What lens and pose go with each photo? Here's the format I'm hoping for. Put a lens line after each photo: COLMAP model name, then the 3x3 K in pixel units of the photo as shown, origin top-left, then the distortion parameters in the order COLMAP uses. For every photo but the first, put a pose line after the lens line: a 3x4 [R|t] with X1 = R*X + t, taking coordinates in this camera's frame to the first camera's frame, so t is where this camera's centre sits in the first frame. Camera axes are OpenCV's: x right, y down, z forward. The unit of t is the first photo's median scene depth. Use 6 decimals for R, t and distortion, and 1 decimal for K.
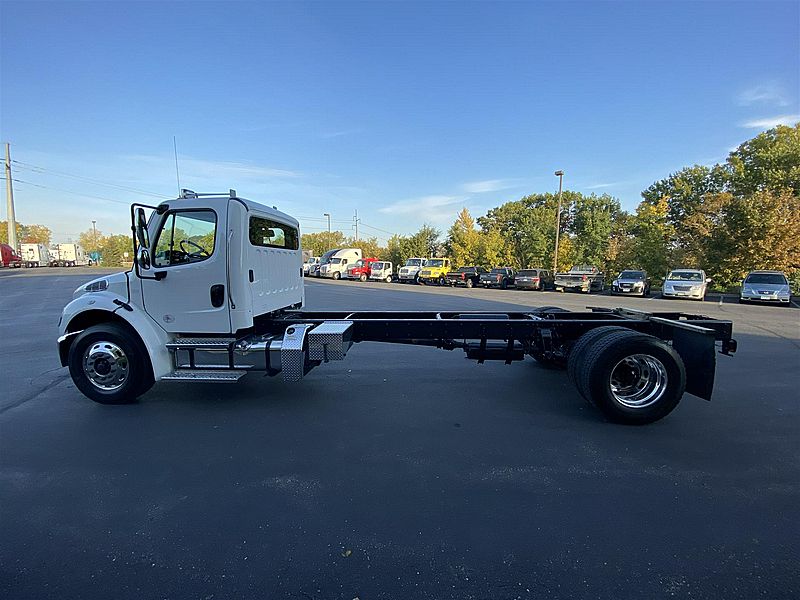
lens RADIAL K [[637.2, 0, 400.0], [0, 637.2, 300.0], [0, 0, 1]] dist [0.008844, 0.002896]
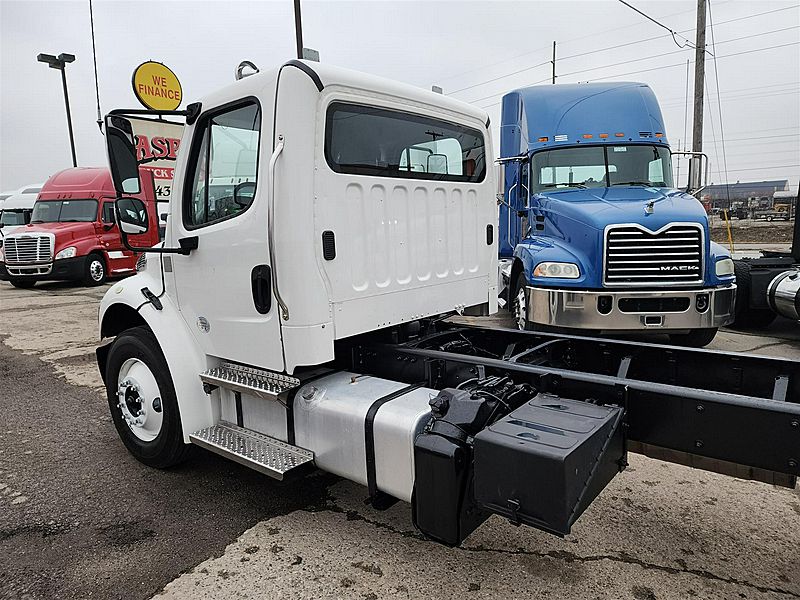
lens RADIAL K [[540.2, 0, 422.1], [0, 540.2, 315.4], [0, 0, 1]] dist [-0.000670, -0.000882]
pose [[0.773860, 0.085765, -0.627523, 0.051646], [-0.010697, 0.992418, 0.122445, -0.037142], [0.633266, -0.088043, 0.768910, 0.766699]]
